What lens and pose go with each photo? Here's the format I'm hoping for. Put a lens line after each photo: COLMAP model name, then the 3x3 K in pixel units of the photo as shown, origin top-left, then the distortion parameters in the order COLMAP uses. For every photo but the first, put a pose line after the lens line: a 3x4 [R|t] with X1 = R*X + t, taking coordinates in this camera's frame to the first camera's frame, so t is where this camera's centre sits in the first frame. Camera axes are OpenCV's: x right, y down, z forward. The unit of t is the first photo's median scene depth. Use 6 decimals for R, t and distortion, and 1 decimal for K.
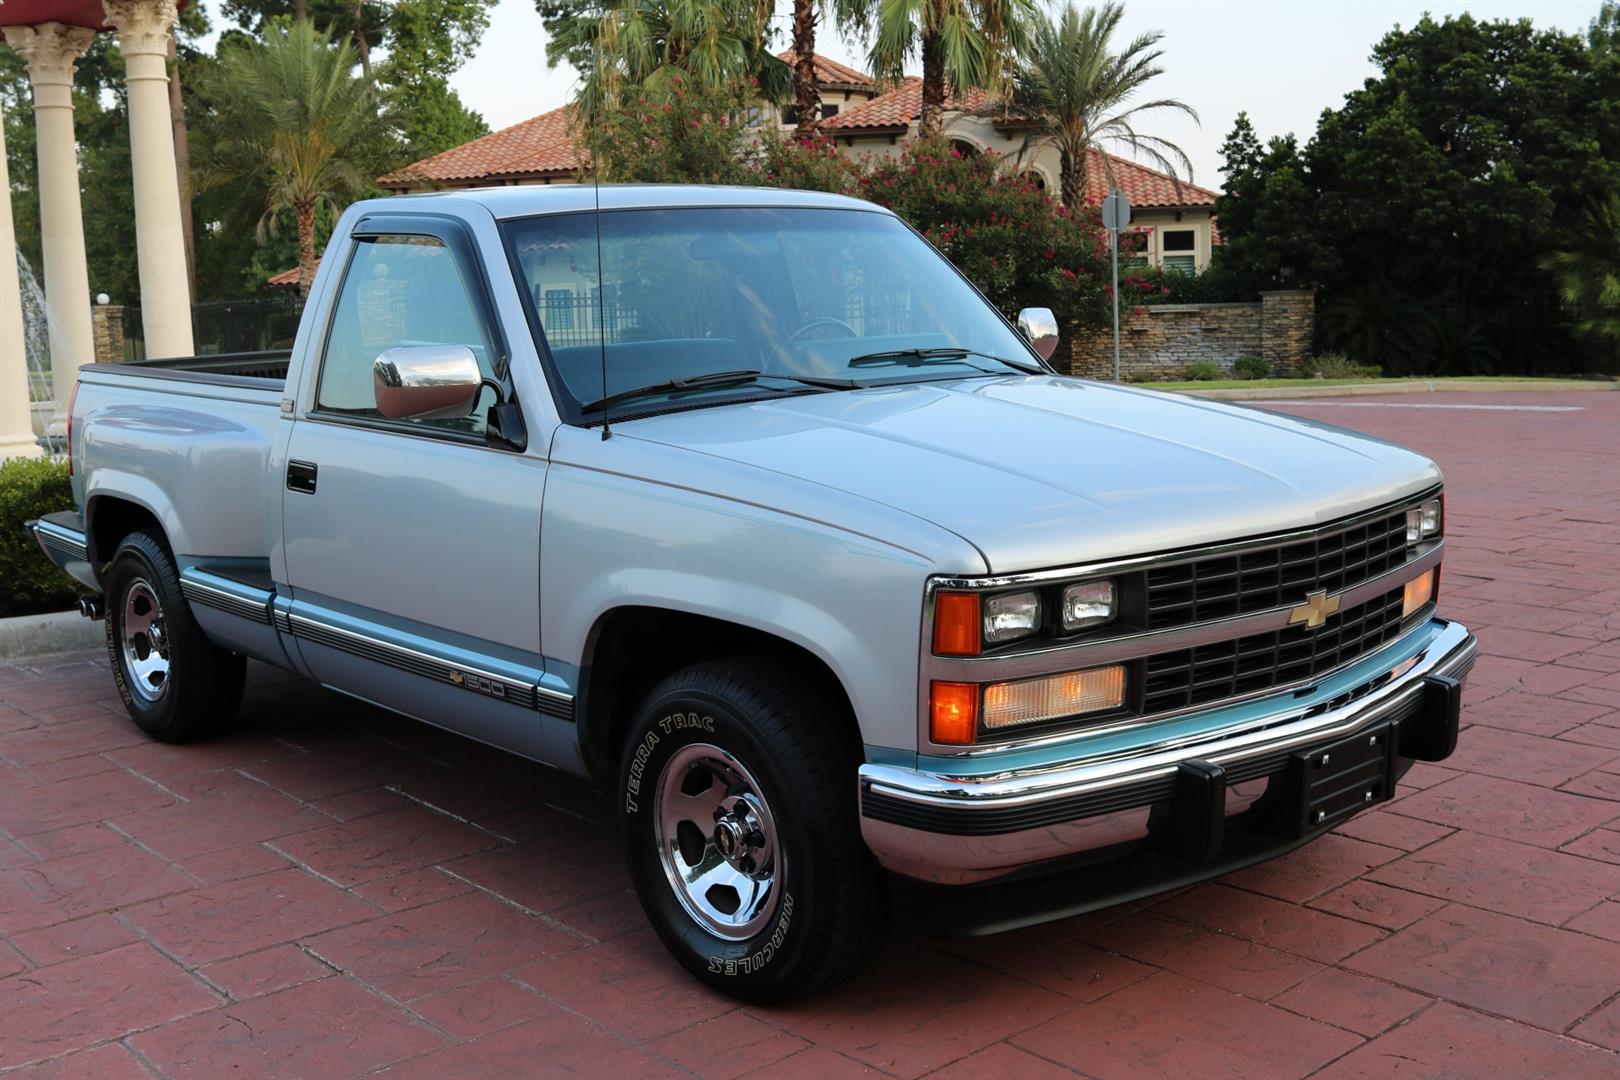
lens RADIAL K [[1801.1, 0, 813.3], [0, 1801.1, 548.1], [0, 0, 1]] dist [-0.113896, 0.132882]
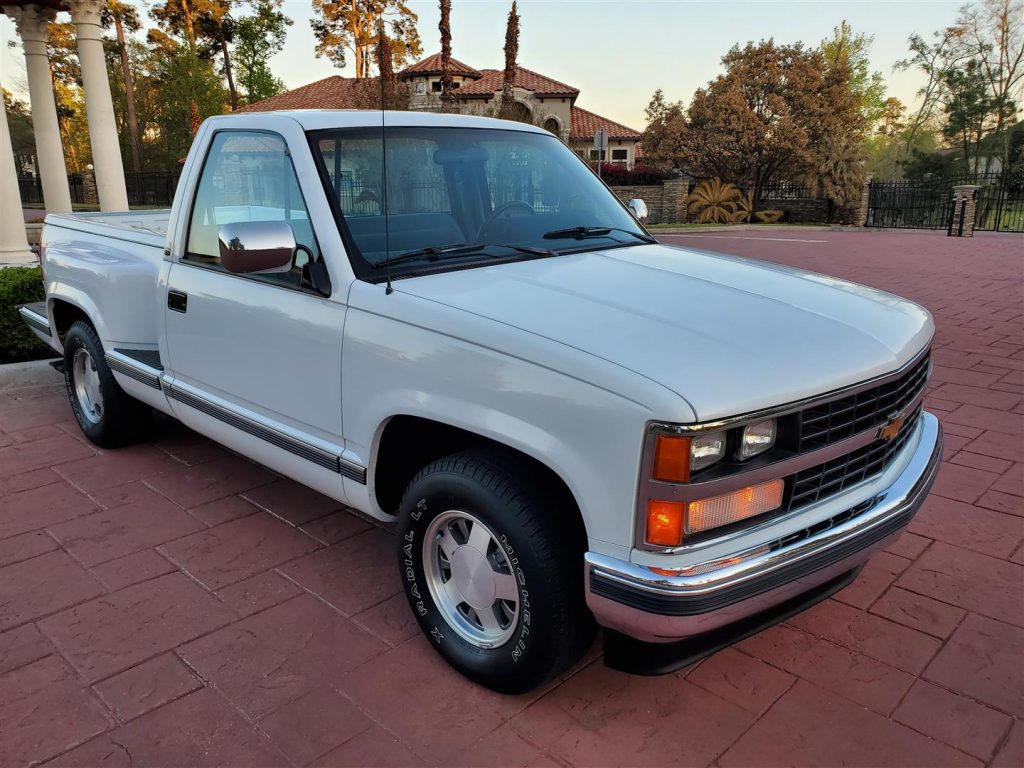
lens RADIAL K [[805.3, 0, 506.3], [0, 805.3, 380.1], [0, 0, 1]] dist [0.015363, 0.011023]
pose [[0.996652, 0.005299, 0.081592, -0.057569], [-0.013955, 0.994280, 0.105890, -0.040521], [-0.080564, -0.106674, 0.991025, 0.255223]]
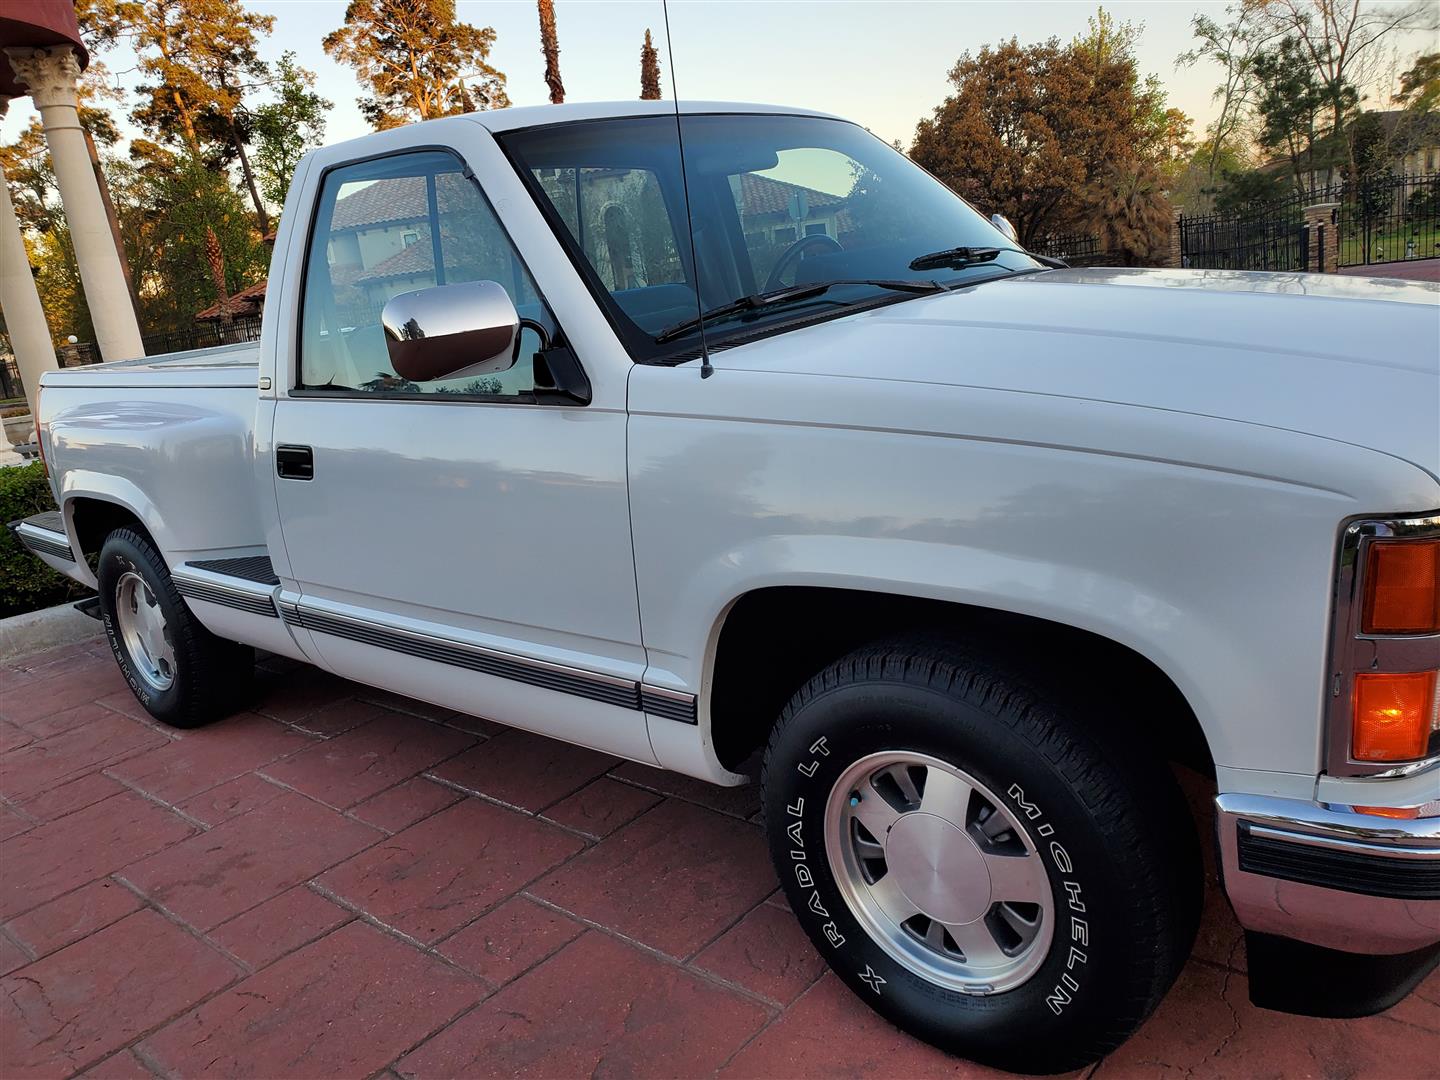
lens RADIAL K [[1132.5, 0, 701.9], [0, 1132.5, 540.4], [0, 0, 1]] dist [0.011135, 0.016883]
pose [[0.988021, -0.120986, 0.095799, -0.121449], [0.113126, 0.990054, 0.083636, -0.021056], [-0.104965, -0.071797, 0.991881, 0.350639]]
